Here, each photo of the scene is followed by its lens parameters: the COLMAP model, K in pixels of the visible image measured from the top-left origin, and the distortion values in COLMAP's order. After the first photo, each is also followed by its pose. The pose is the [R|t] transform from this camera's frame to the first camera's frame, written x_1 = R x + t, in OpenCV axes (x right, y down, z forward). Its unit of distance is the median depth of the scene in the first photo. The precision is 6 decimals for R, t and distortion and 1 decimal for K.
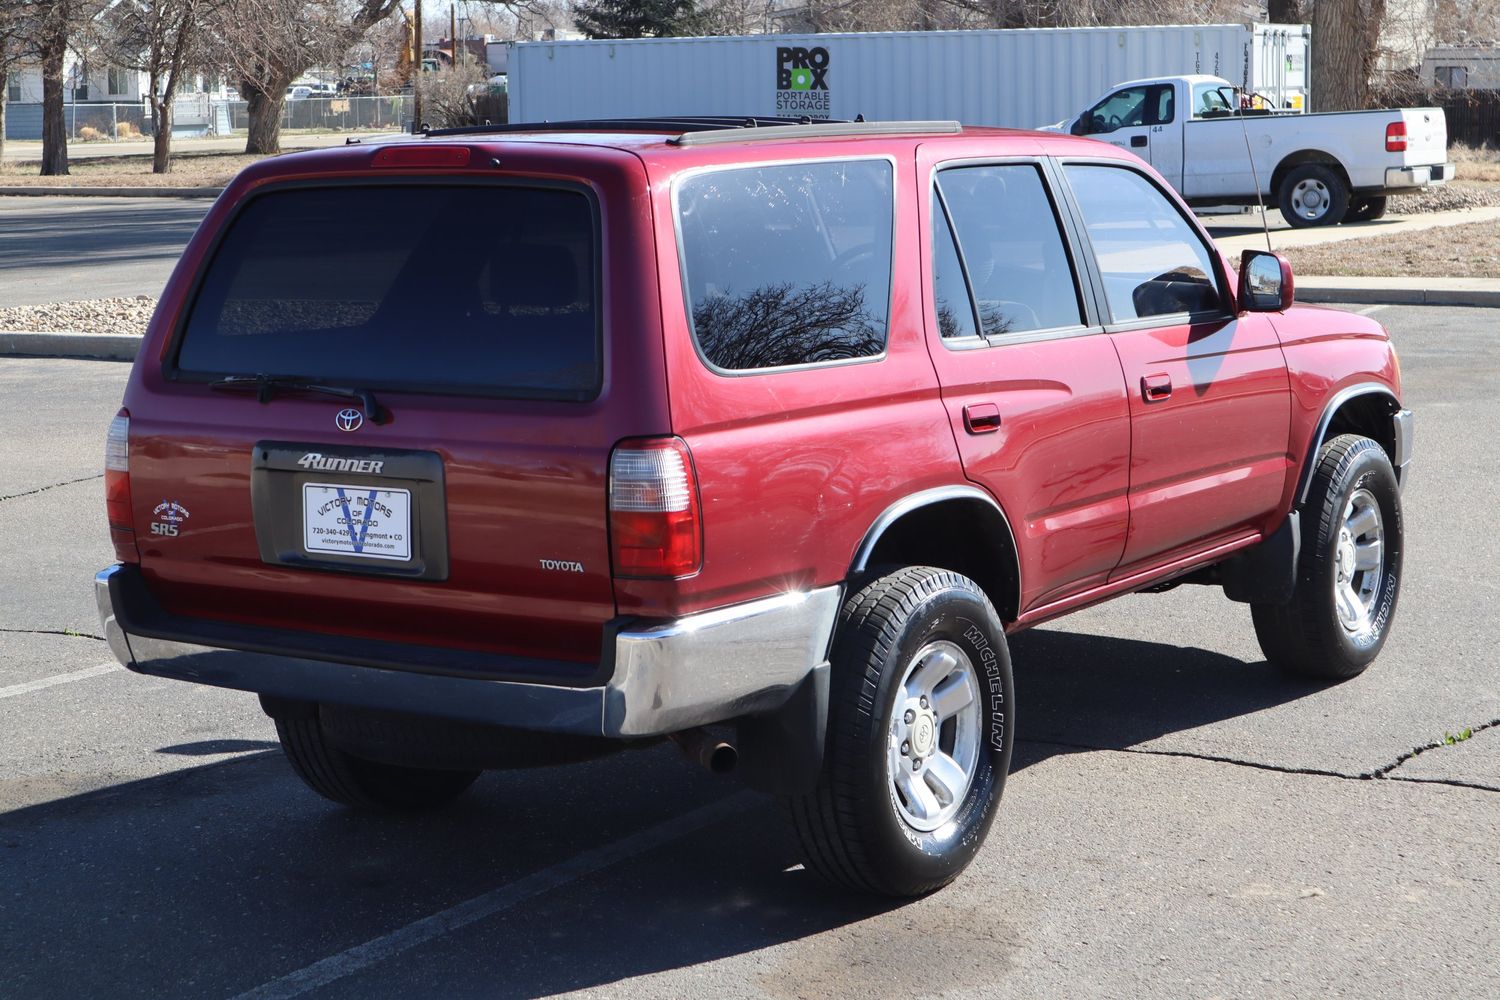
lens RADIAL K [[2444.3, 0, 718.6], [0, 2444.3, 495.0], [0, 0, 1]] dist [0.300978, 0.002336]
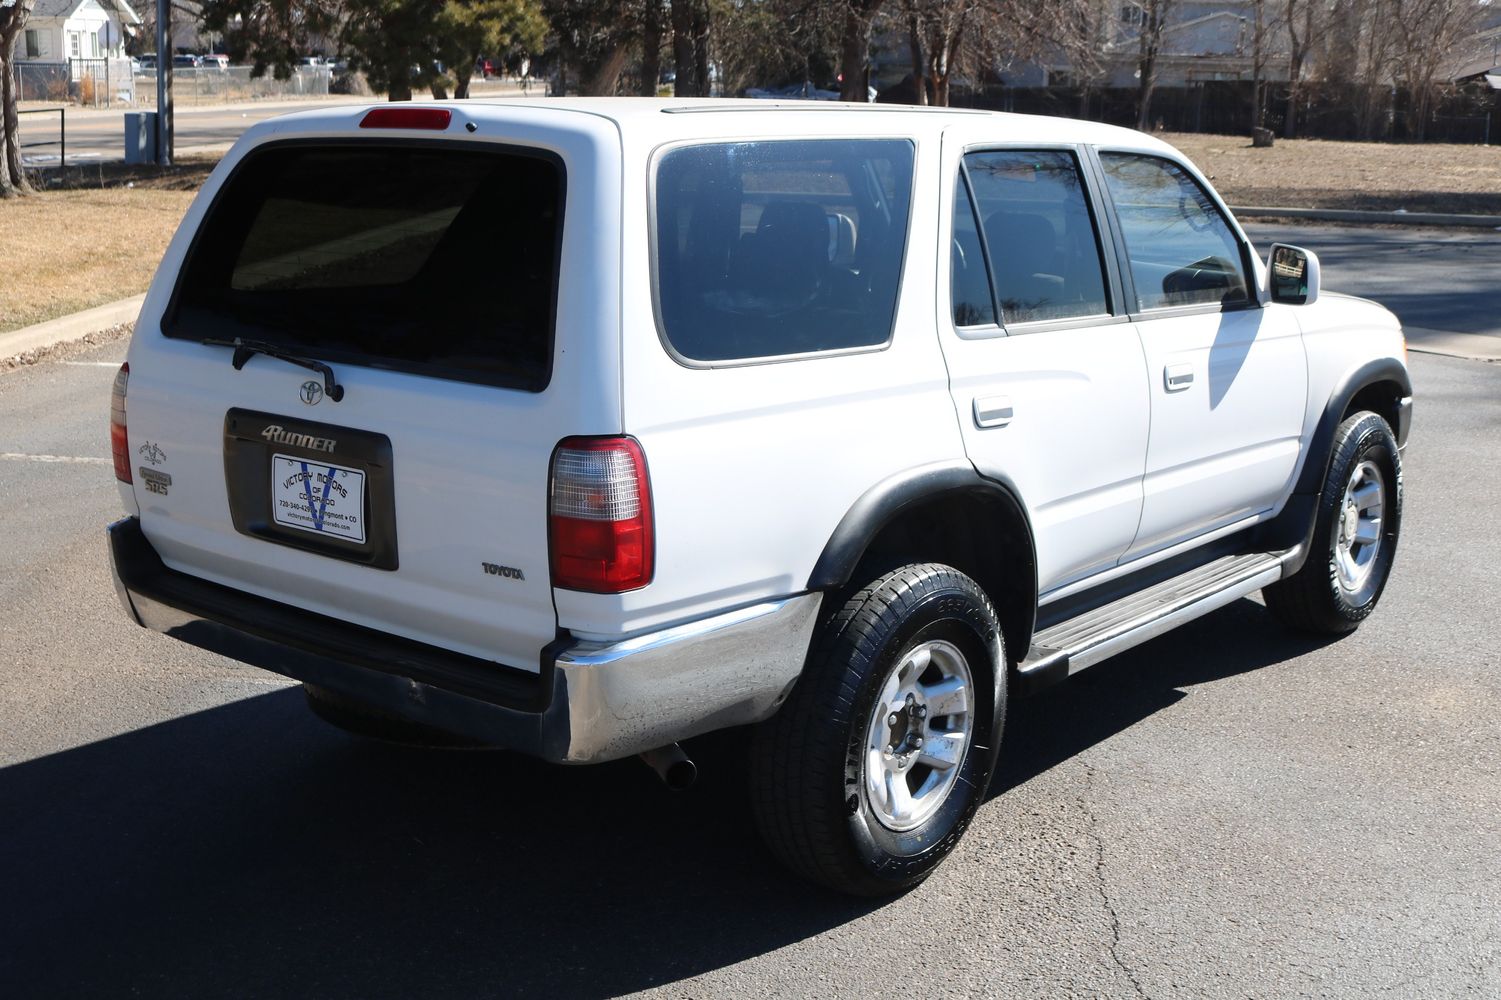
lens RADIAL K [[1832.0, 0, 747.5], [0, 1832.0, 481.4], [0, 0, 1]] dist [-0.069974, 0.036886]
pose [[0.996204, 0.054348, -0.068004, 0.068196], [-0.050279, 0.996921, 0.060177, -0.046874], [0.071065, -0.056529, 0.995869, 0.300540]]
